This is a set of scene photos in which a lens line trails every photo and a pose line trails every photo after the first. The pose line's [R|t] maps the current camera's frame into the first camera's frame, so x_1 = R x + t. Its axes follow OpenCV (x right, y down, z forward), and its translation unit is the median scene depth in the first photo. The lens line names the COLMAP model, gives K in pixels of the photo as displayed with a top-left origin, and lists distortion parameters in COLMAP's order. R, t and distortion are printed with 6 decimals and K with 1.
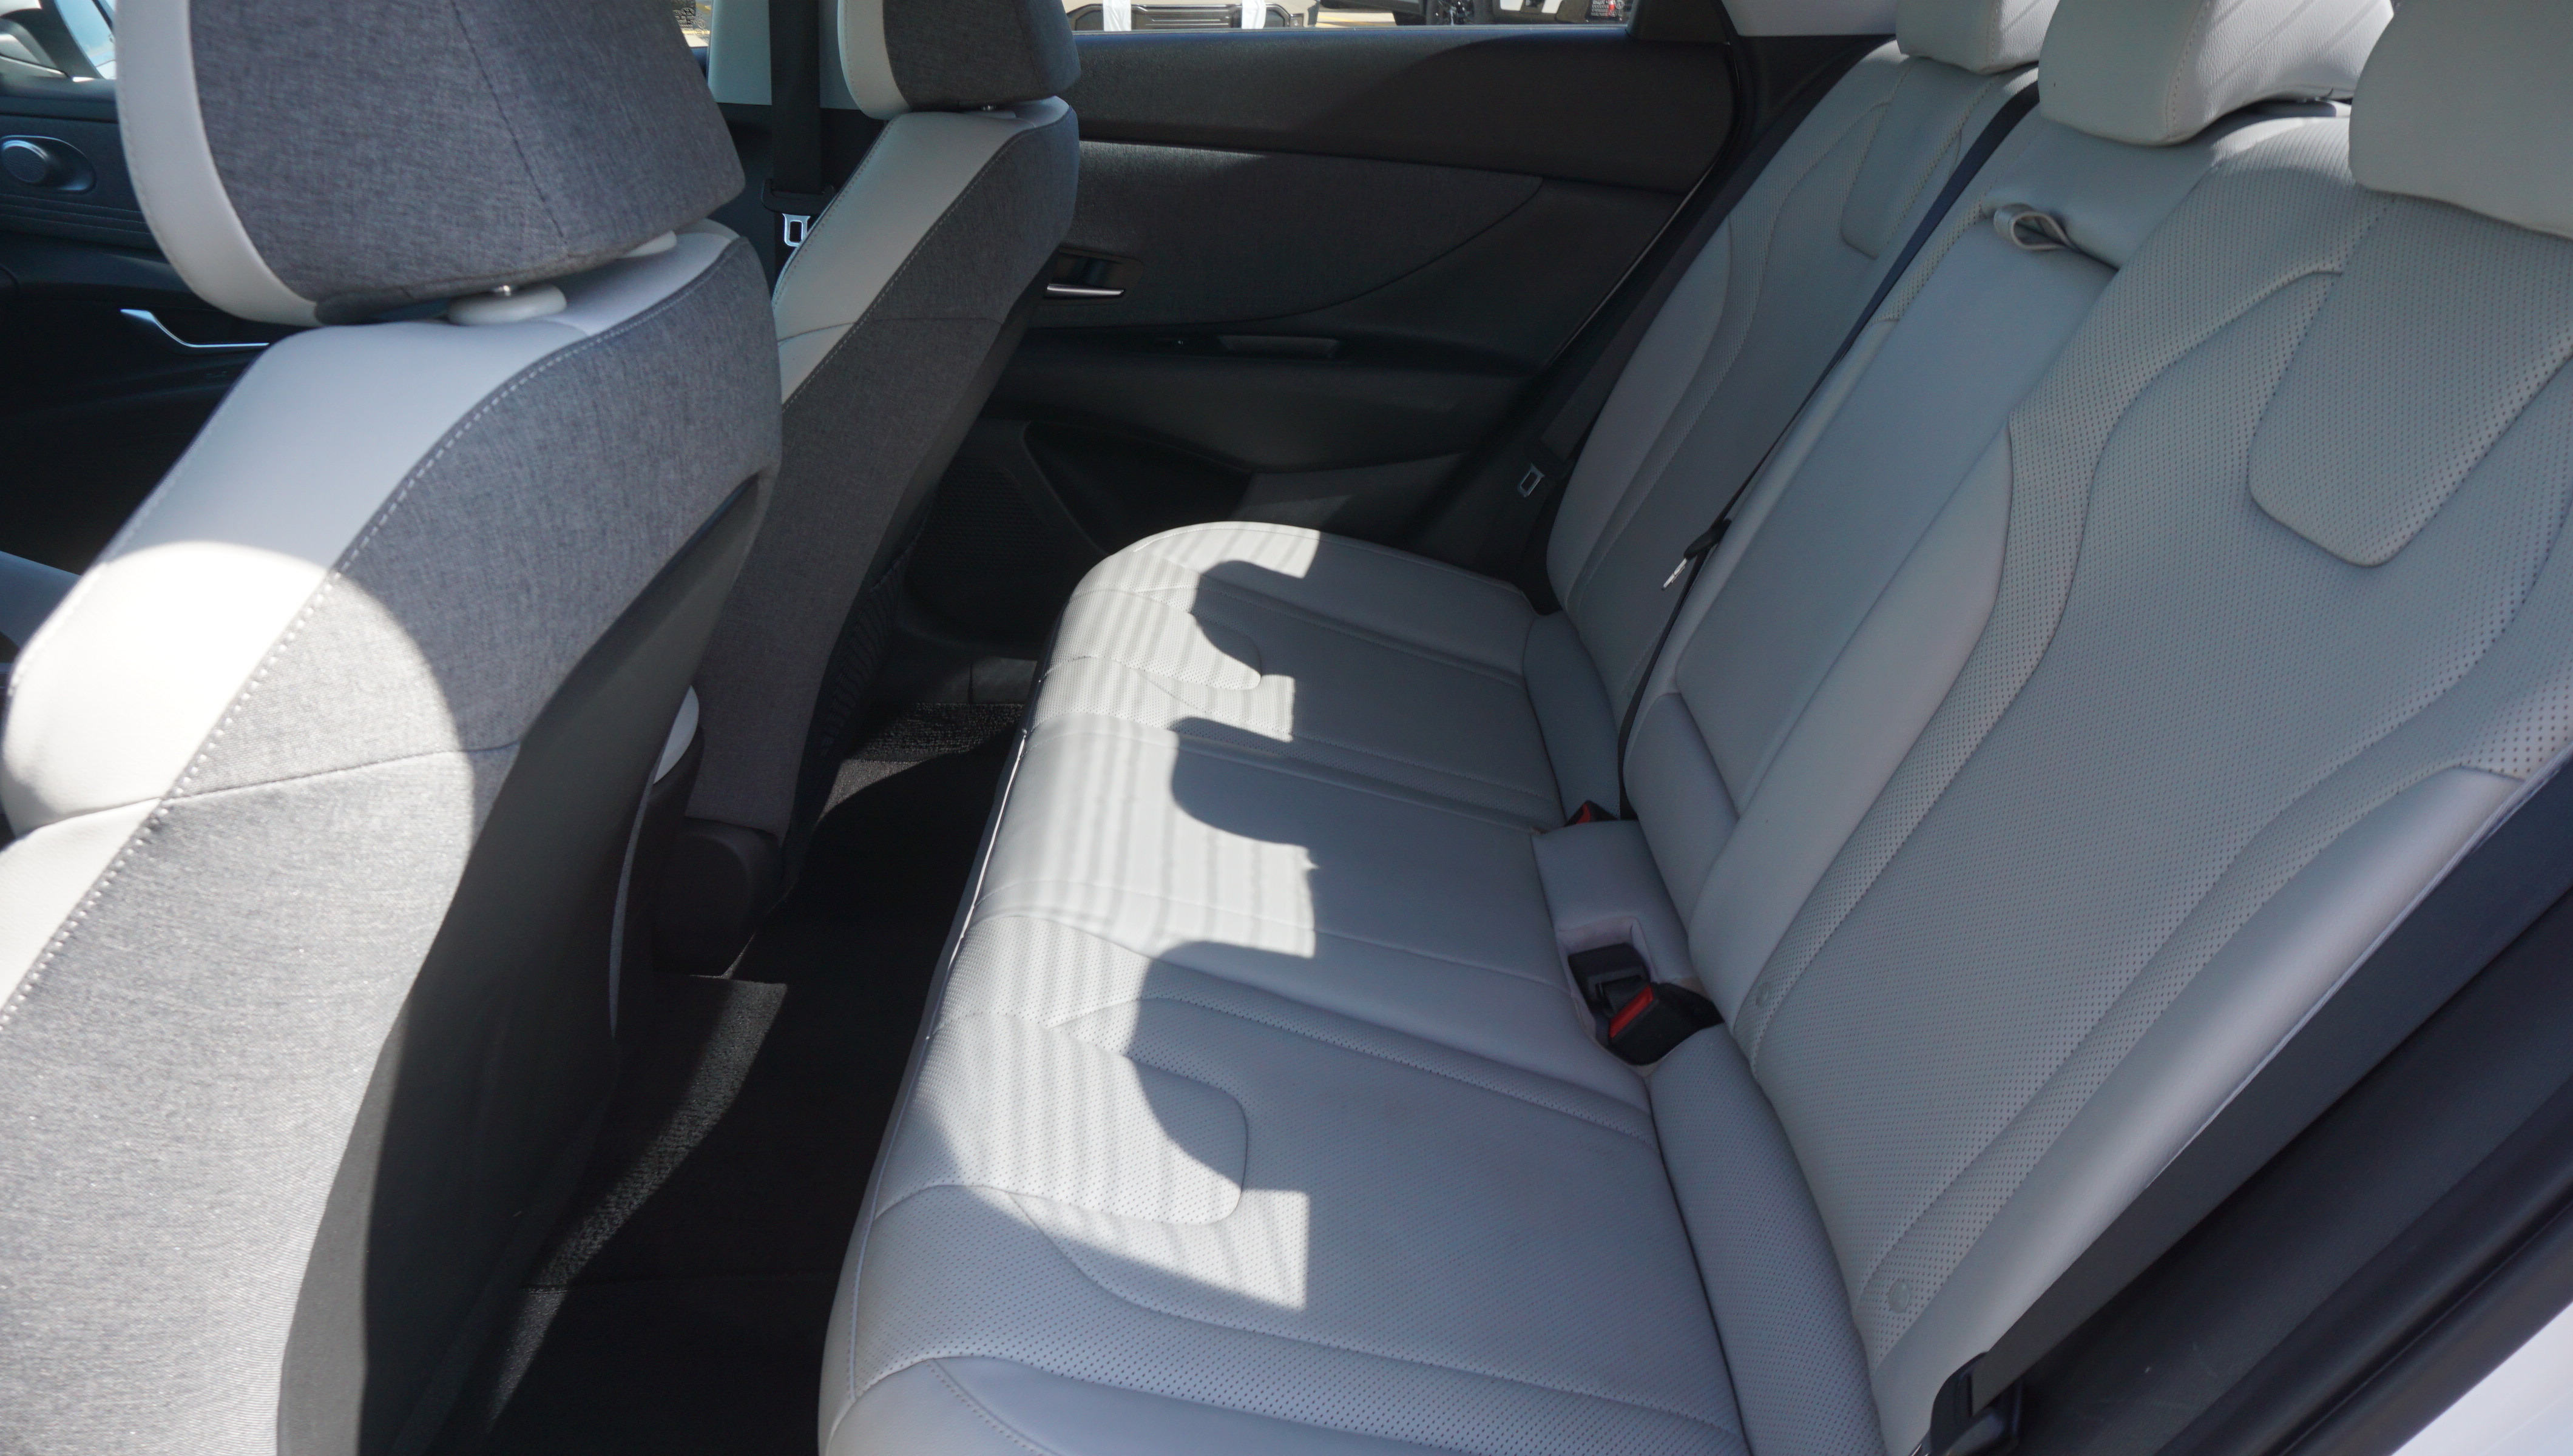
lens RADIAL K [[1748.6, 0, 1283.3], [0, 1748.6, 742.0], [0, 0, 1]] dist [-0.038899, 0.036539]
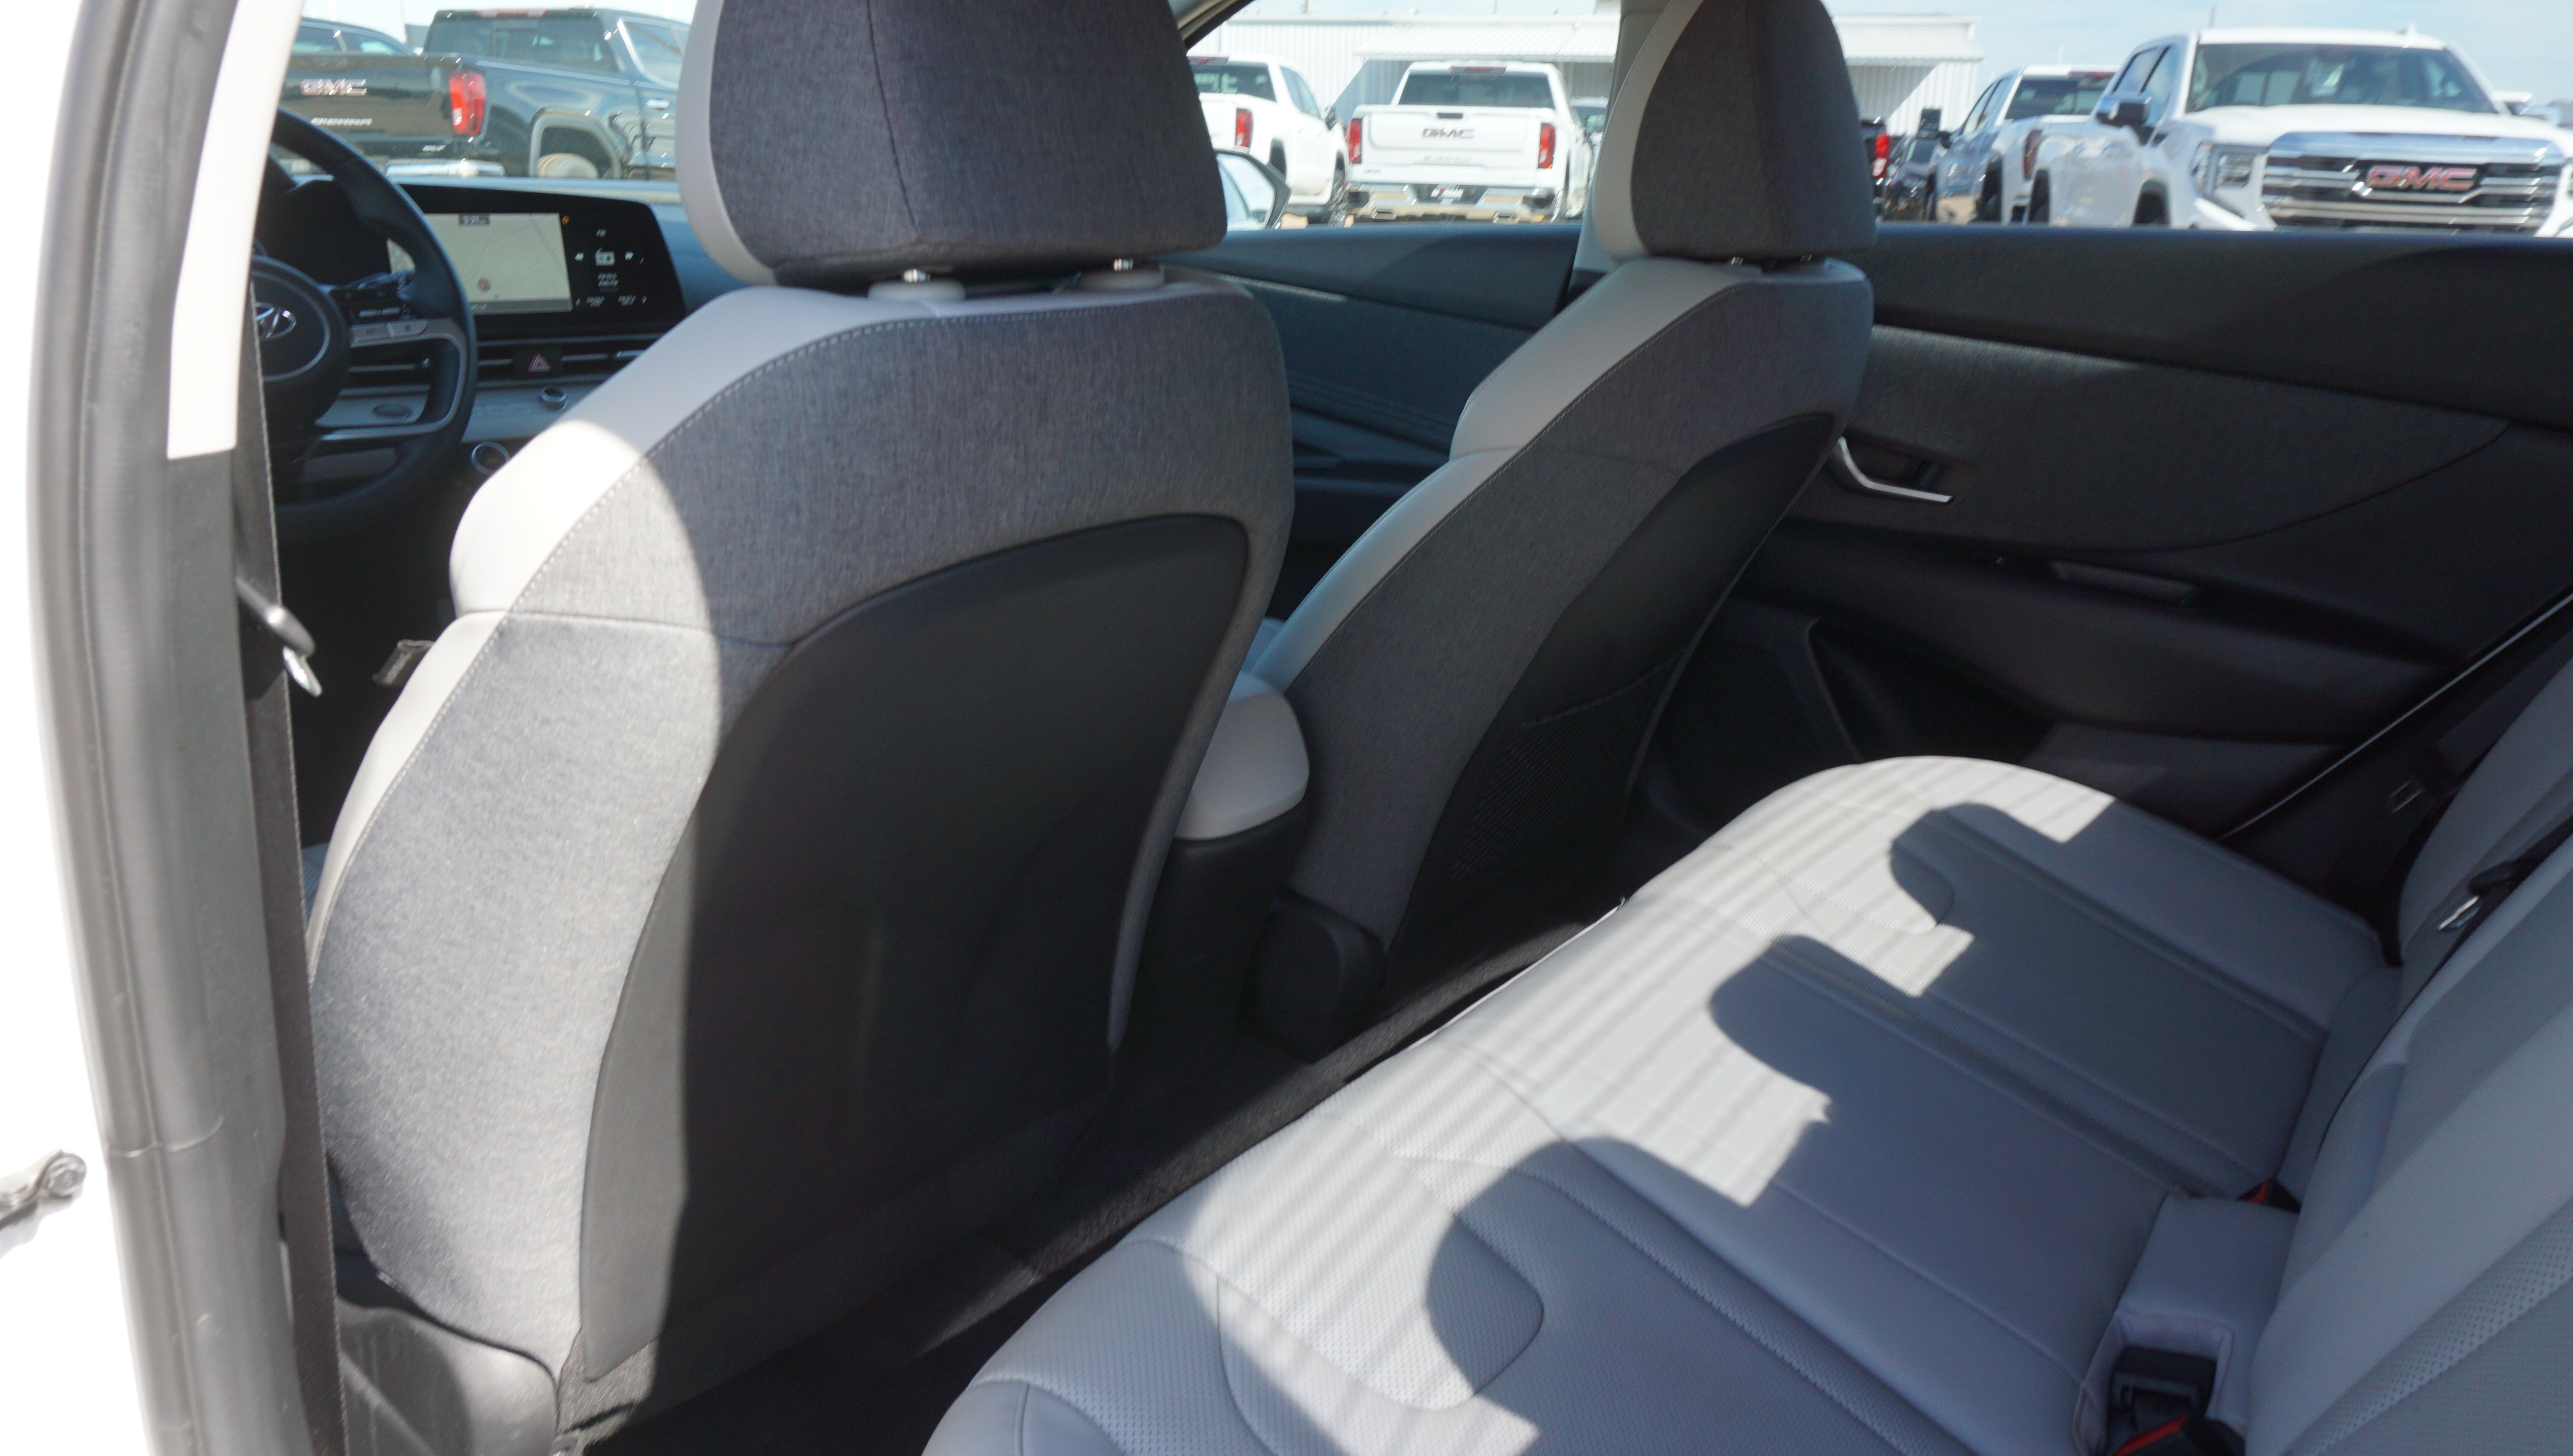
lens RADIAL K [[1748.6, 0, 1281.6], [0, 1748.6, 727.8], [0, 0, 1]] dist [-0.038899, 0.036539]
pose [[0.795827, 0.201247, -0.571103, 0.295720], [-0.283167, 0.957362, -0.057232, 0.014345], [0.535234, 0.207264, 0.818881, 0.152849]]
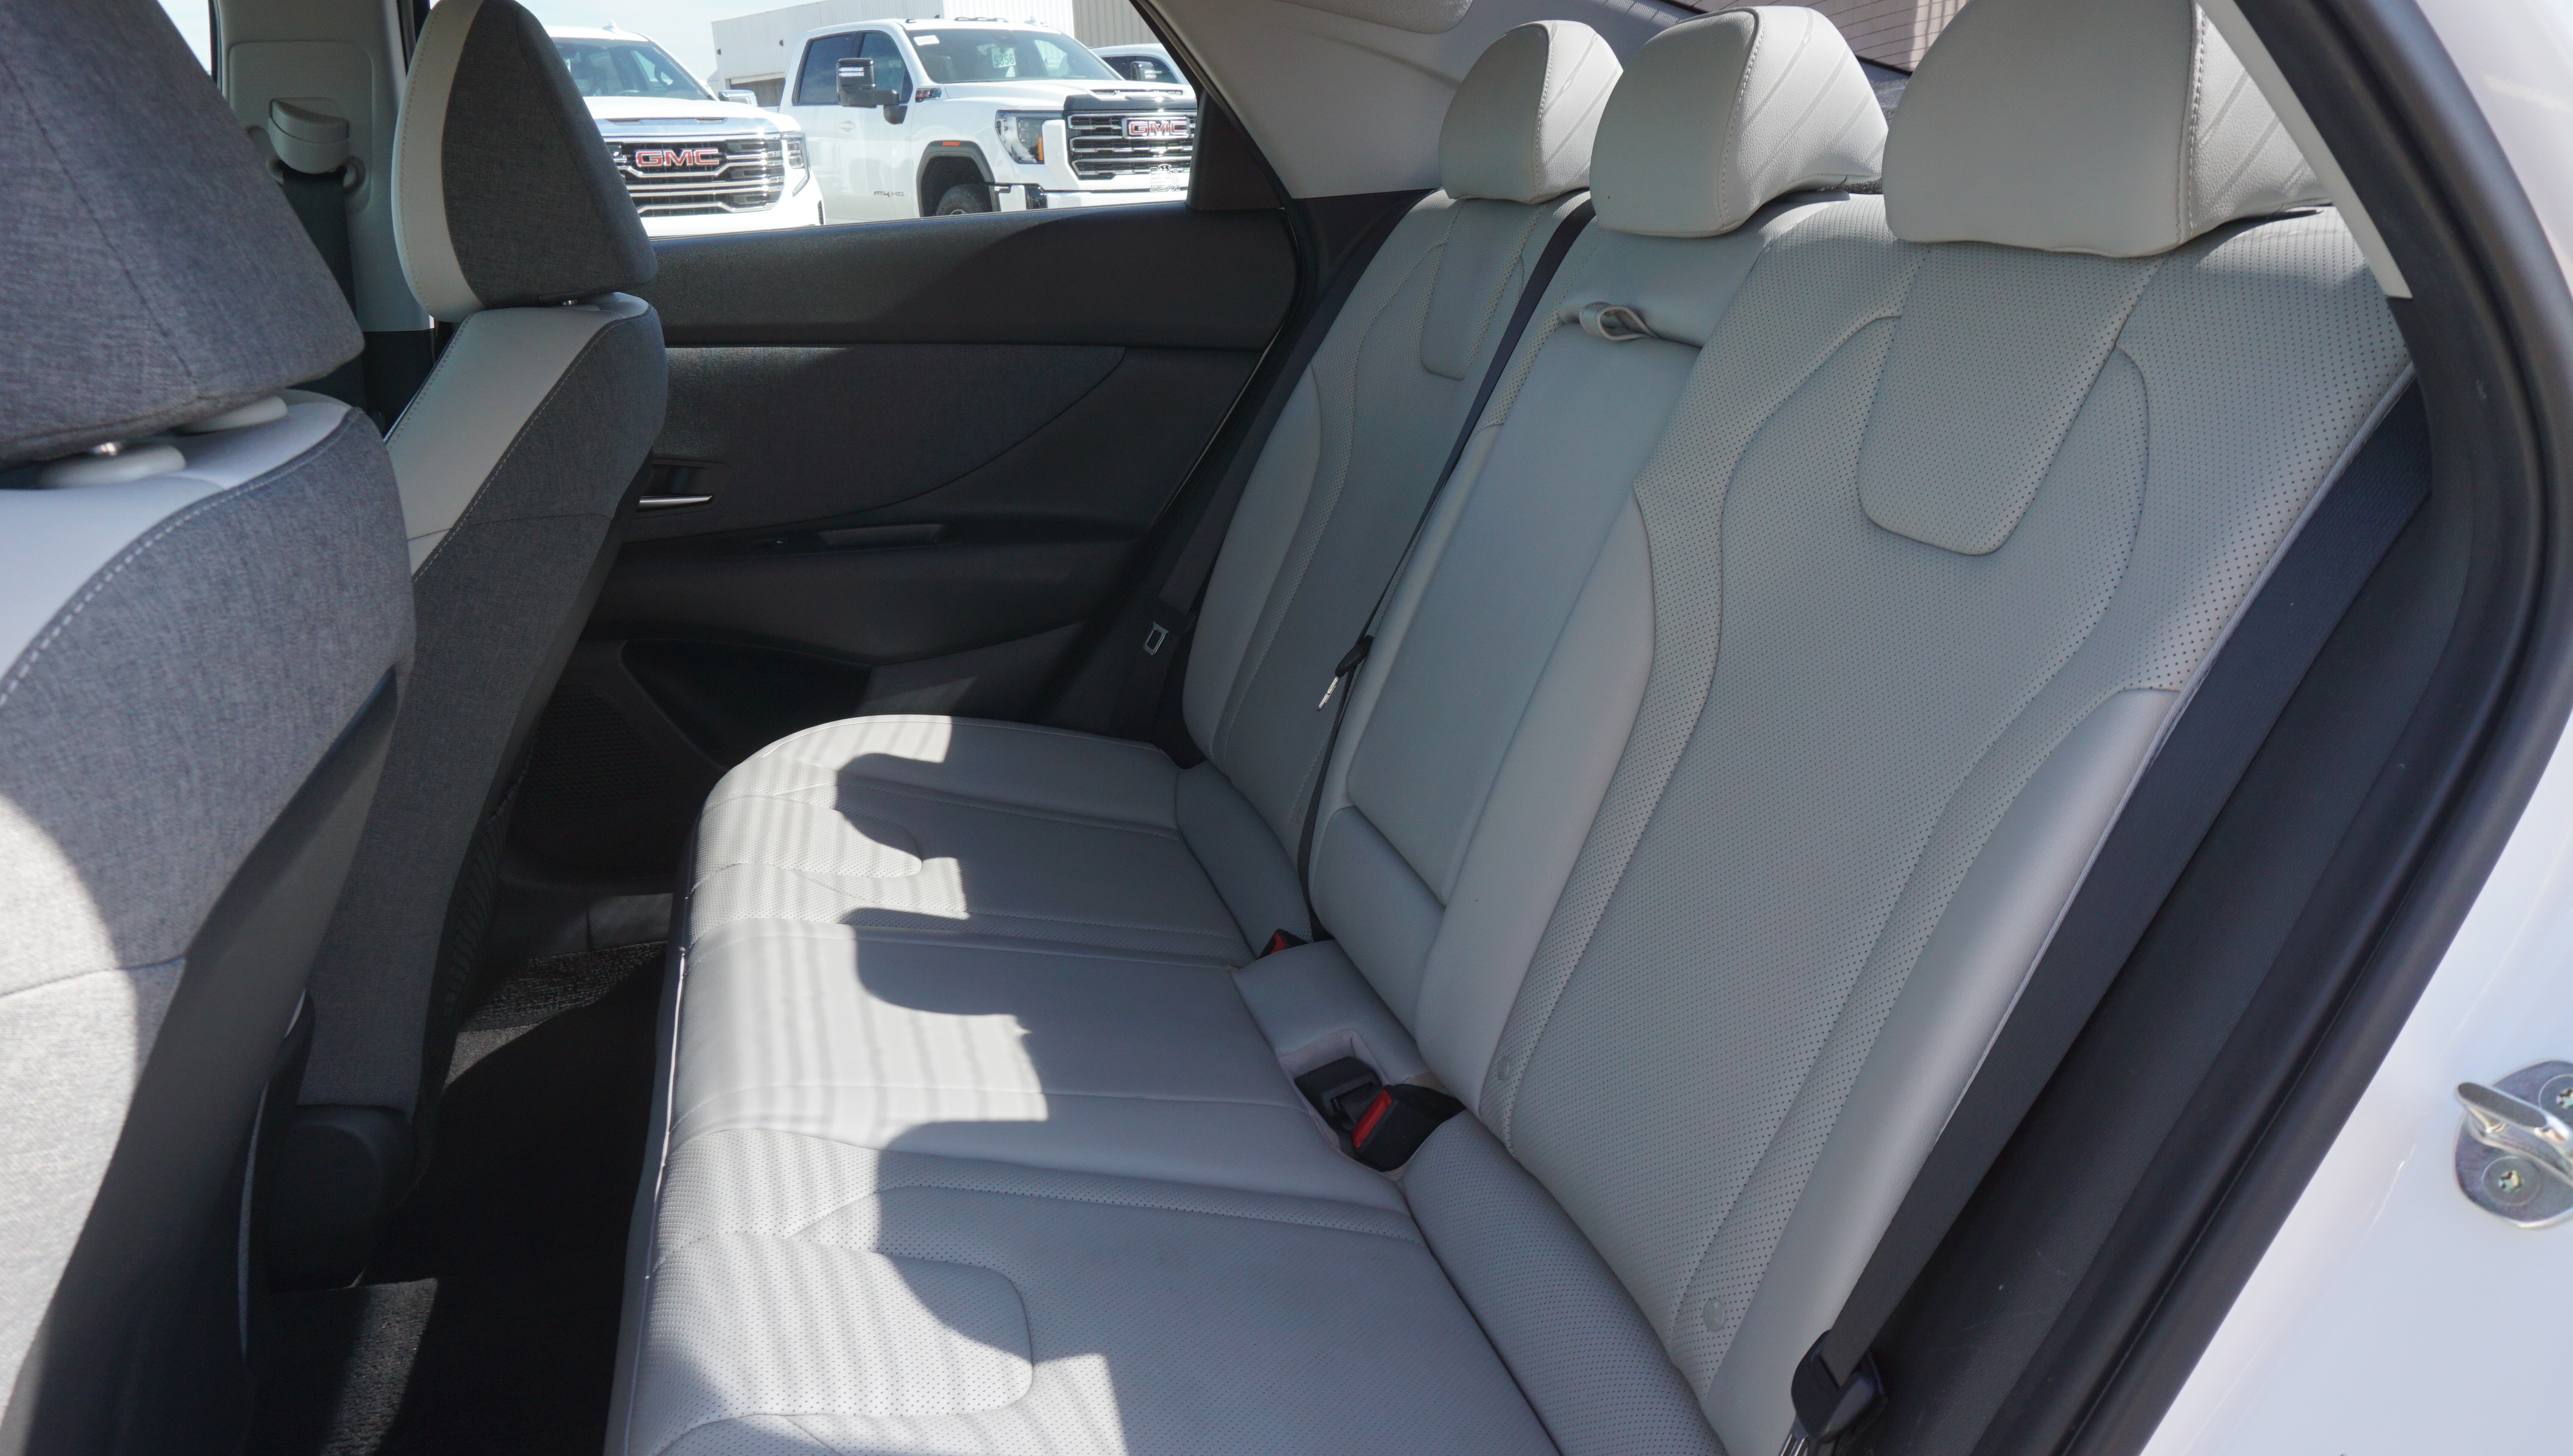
lens RADIAL K [[1748.6, 0, 1294.5], [0, 1748.6, 739.5], [0, 0, 1]] dist [-0.038899, 0.036539]
pose [[0.959203, -0.130190, 0.250958, -0.071349], [0.160413, 0.981565, -0.103916, 0.043509], [-0.232803, 0.139933, 0.962404, 0.025552]]
